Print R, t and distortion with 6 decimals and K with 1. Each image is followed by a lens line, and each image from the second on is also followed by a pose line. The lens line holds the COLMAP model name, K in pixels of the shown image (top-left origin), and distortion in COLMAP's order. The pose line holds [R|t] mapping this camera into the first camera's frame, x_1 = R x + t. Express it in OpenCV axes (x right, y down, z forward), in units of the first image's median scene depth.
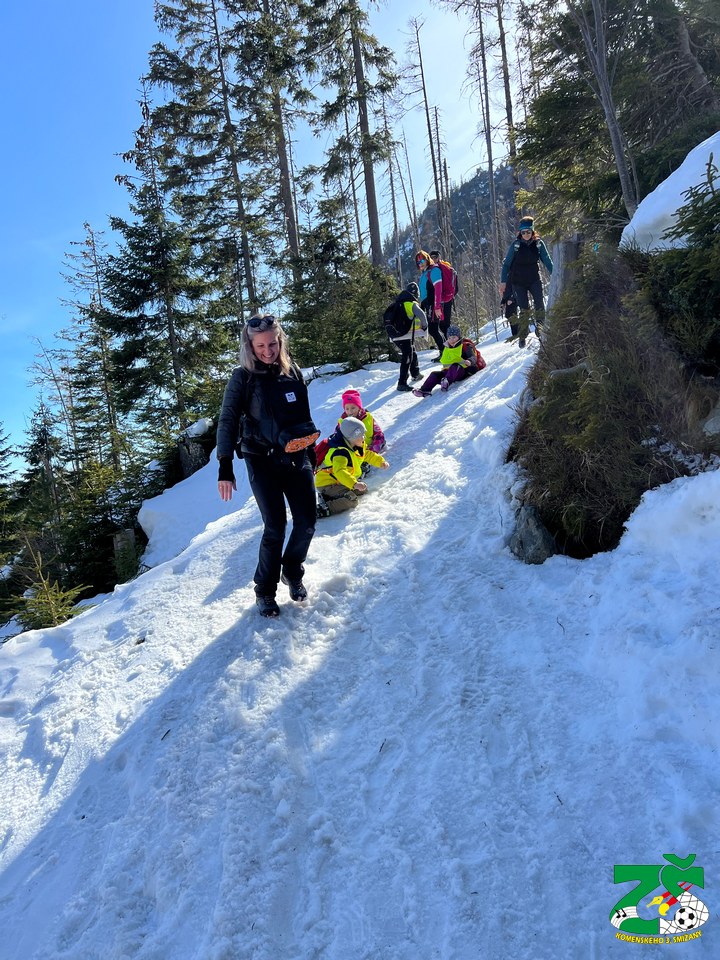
lens RADIAL K [[725.3, 0, 364.1], [0, 725.3, 469.3], [0, 0, 1]] dist [0.048587, -0.057808]
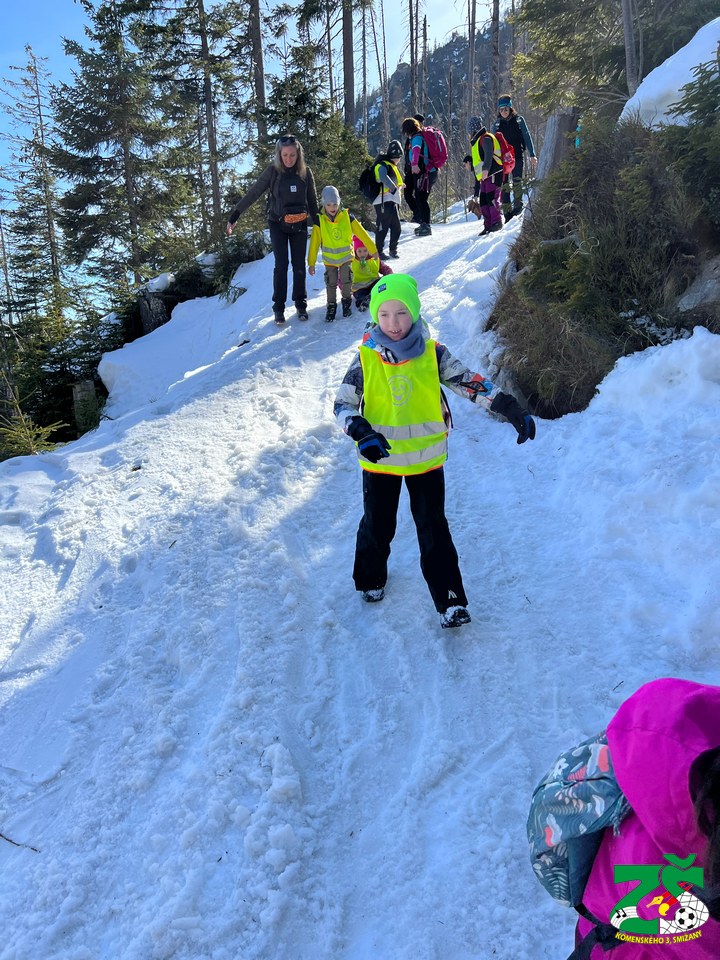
lens RADIAL K [[726.2, 0, 360.0], [0, 726.2, 480.0], [0, 0, 1]] dist [0.051357, -0.053325]
pose [[0.994106, 0.063922, 0.087565, -0.076829], [-0.077597, 0.983580, 0.162937, 0.055314], [-0.075712, -0.168771, 0.982743, -0.070693]]
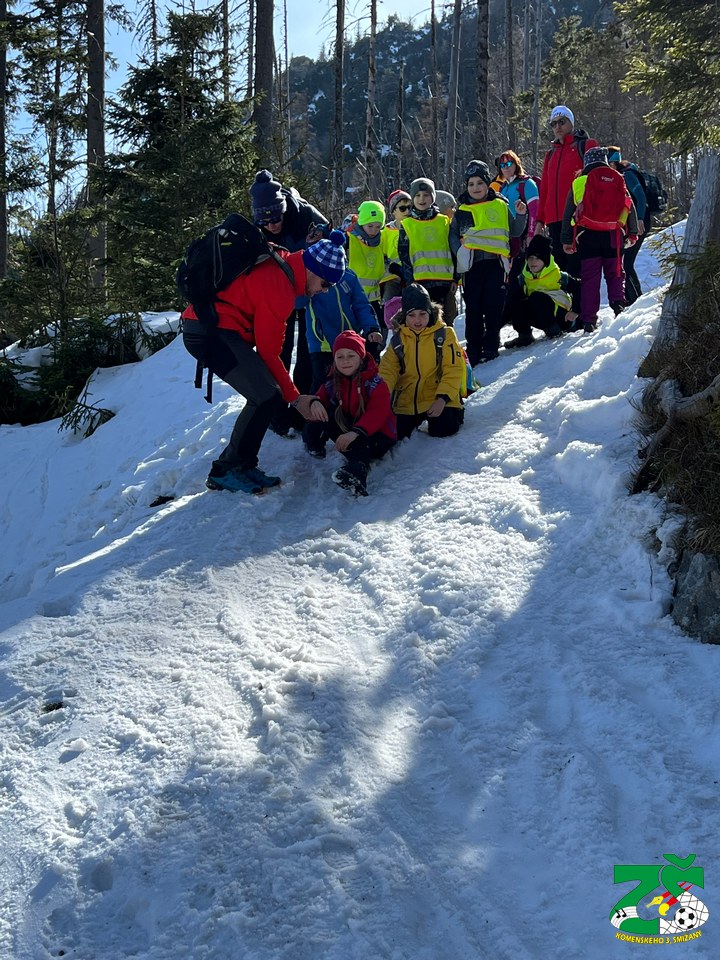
lens RADIAL K [[1449.6, 0, 350.8], [0, 1449.6, 481.7], [0, 0, 1]] dist [0.134896, -0.426711]
pose [[0.972031, 0.129050, 0.196219, -0.333740], [-0.115018, 0.990027, -0.081346, 0.132208], [-0.204760, 0.056502, 0.977180, -0.155755]]
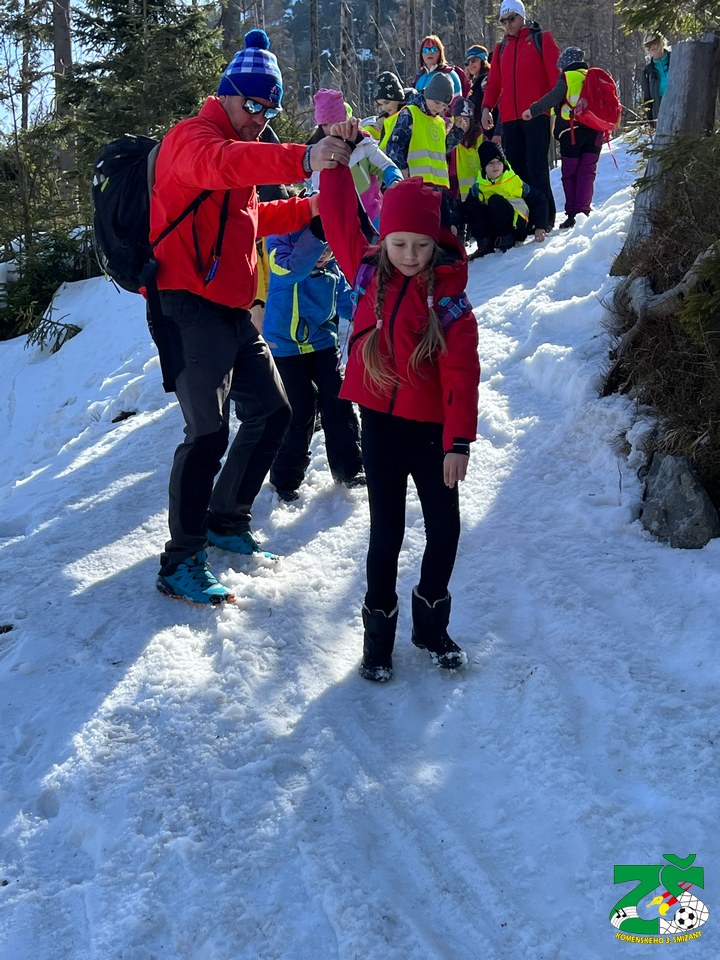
lens RADIAL K [[1438.0, 0, 333.3], [0, 1438.0, 477.3], [0, 0, 1]] dist [0.154244, -0.549459]
pose [[0.976334, 0.093202, 0.195152, -0.293567], [-0.090384, 0.995634, -0.023315, 0.127878], [-0.196473, 0.005125, 0.980496, -0.113535]]
